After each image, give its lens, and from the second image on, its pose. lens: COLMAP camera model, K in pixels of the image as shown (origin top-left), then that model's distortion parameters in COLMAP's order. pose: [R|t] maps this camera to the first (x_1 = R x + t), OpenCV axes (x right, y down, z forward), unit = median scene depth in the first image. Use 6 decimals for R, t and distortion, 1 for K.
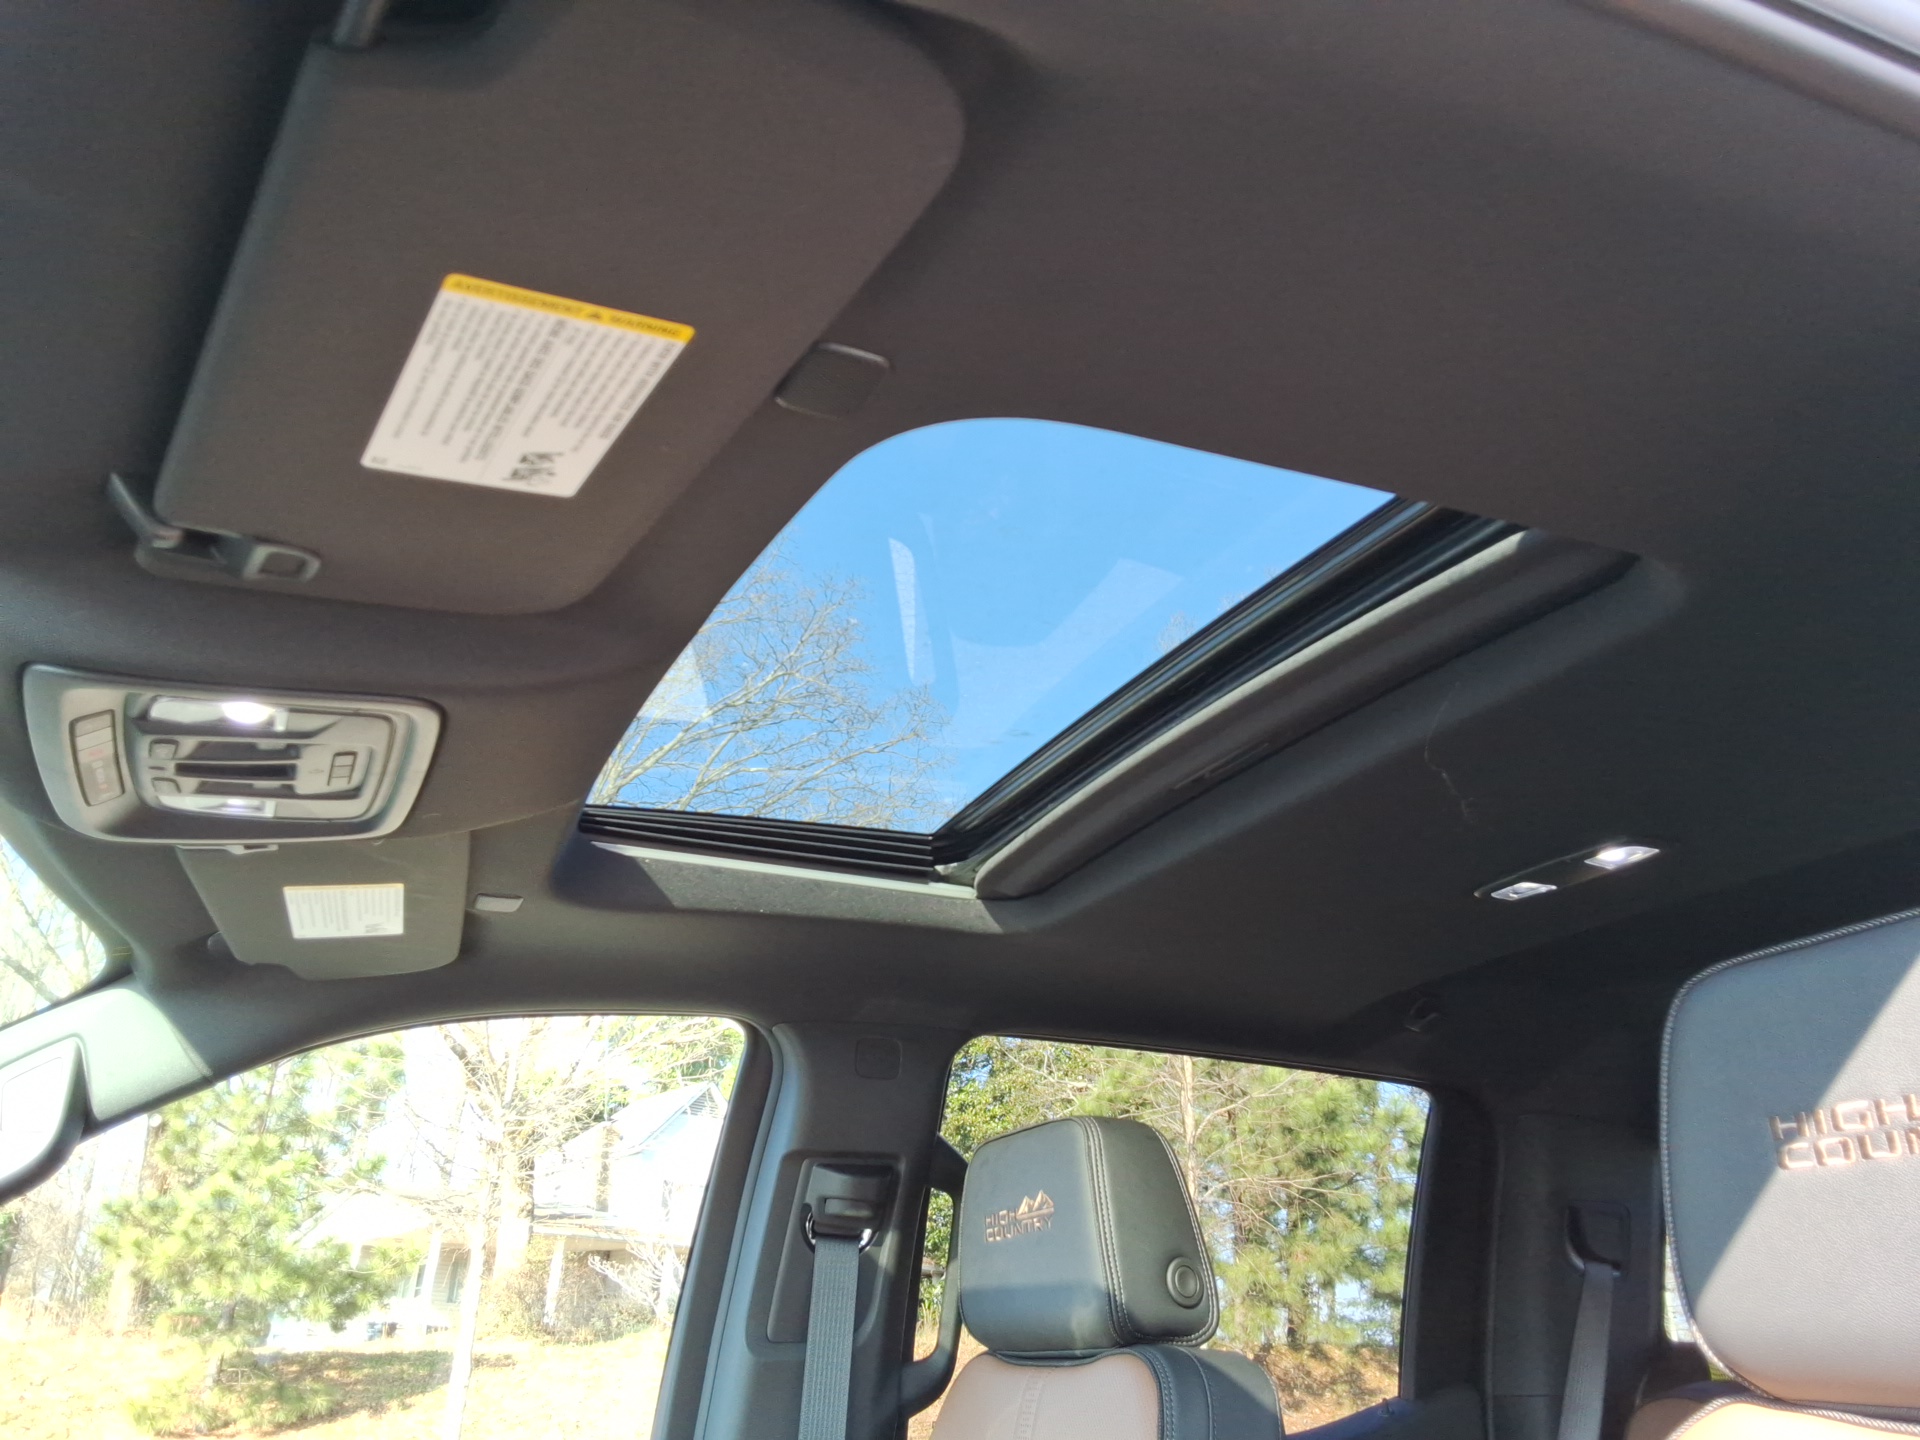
lens RADIAL K [[1541.3, 0, 975.4], [0, 1541.3, 691.3], [0, 0, 1]] dist [0.117233, -0.180508]
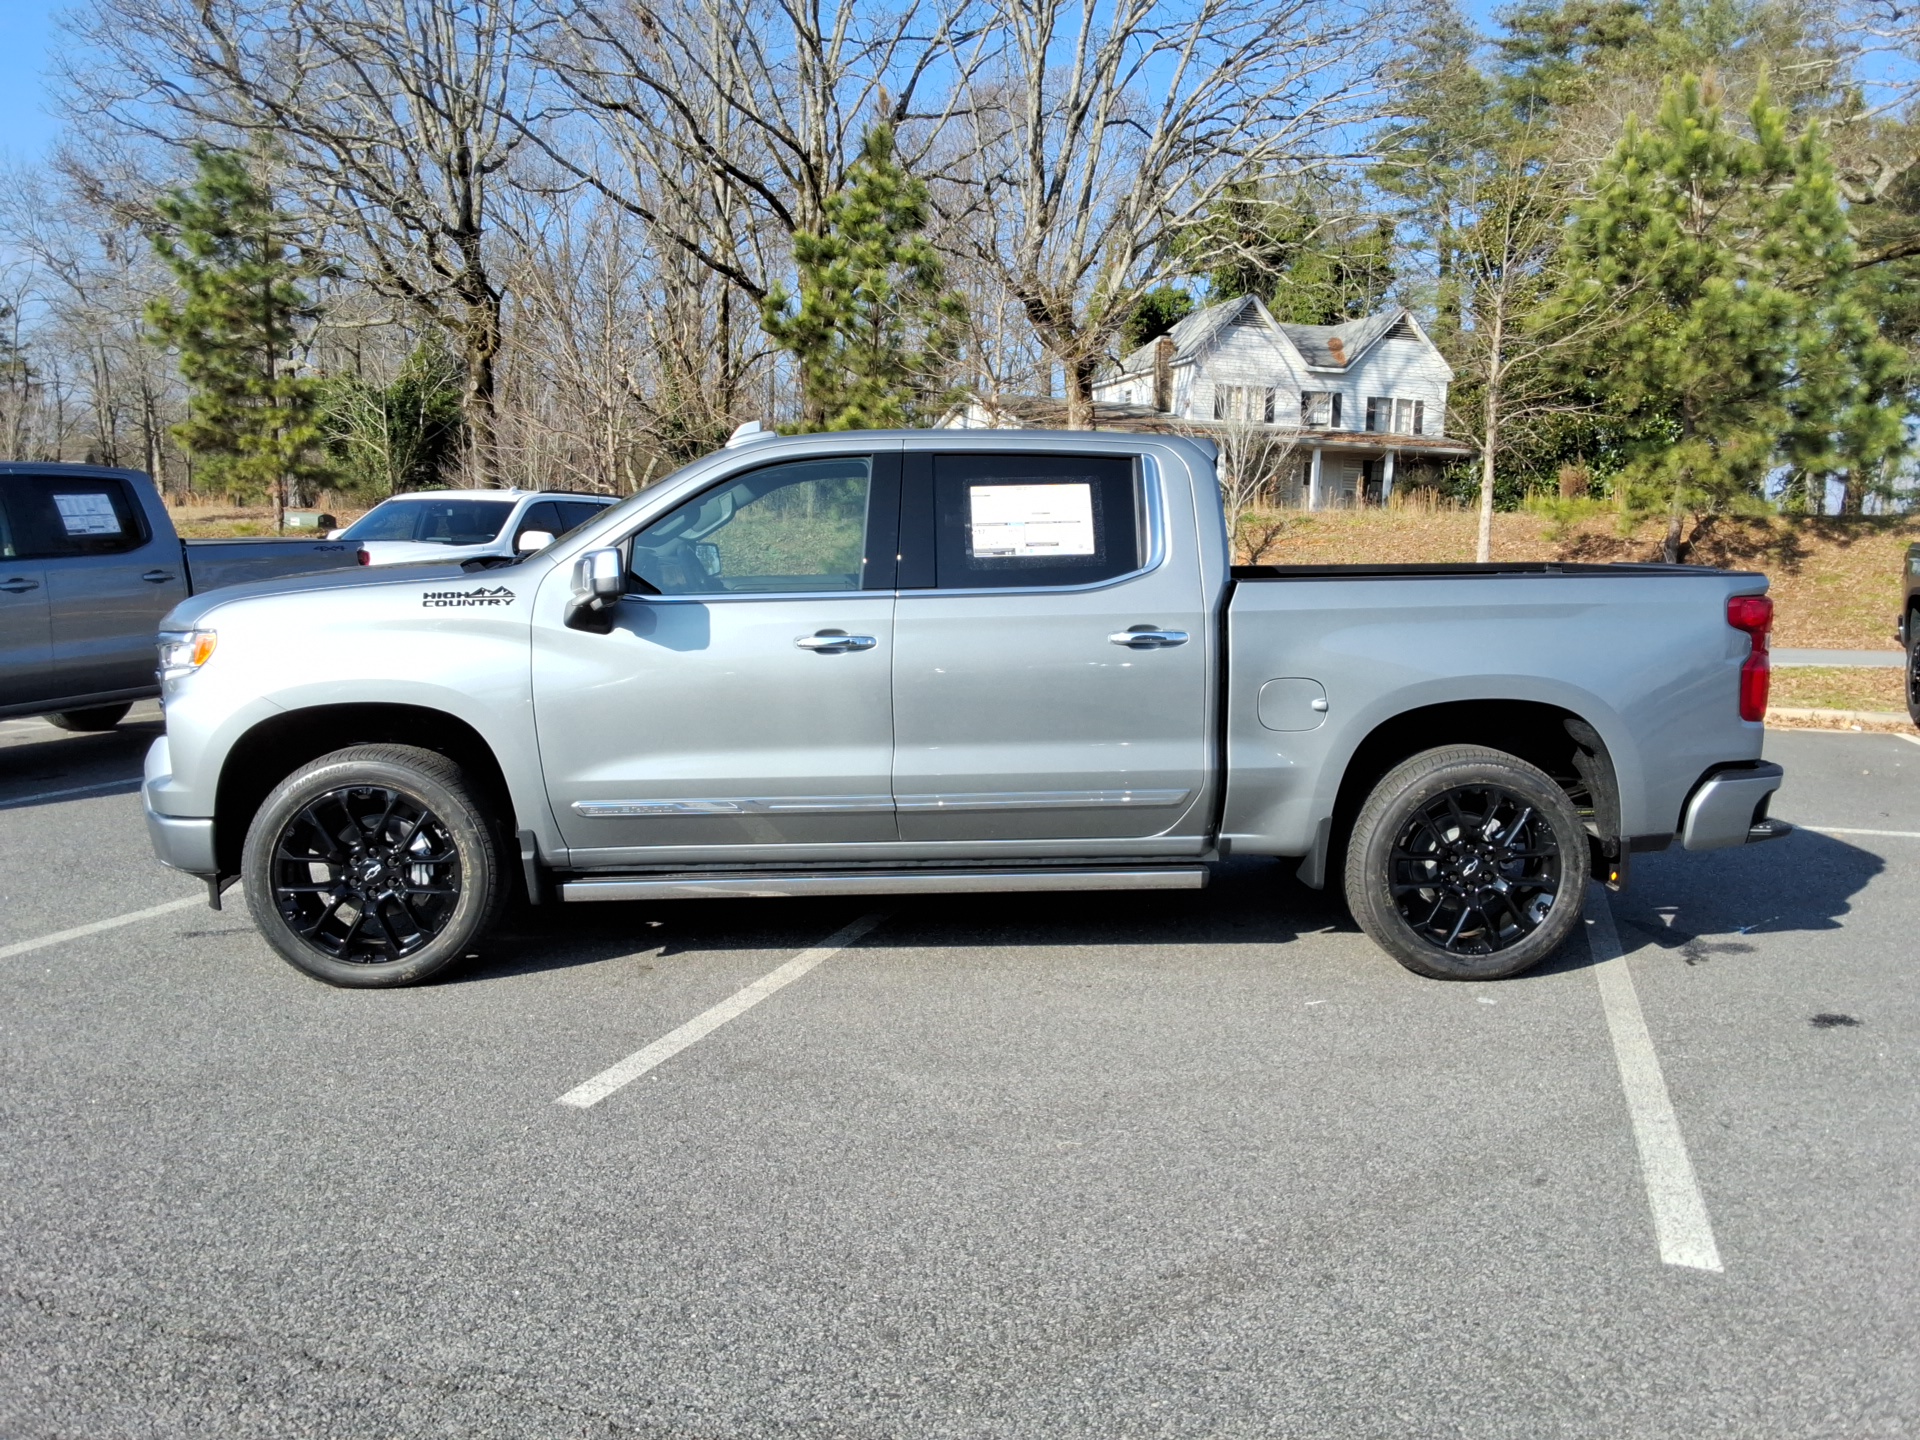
lens RADIAL K [[1541.3, 0, 974.7], [0, 1541.3, 716.9], [0, 0, 1]] dist [0.117233, -0.180508]
pose [[0.932136, 0.040890, -0.359791, 0.117878], [0.145199, 0.868019, 0.474827, -0.084079], [0.331721, -0.494845, 0.803175, -0.184091]]
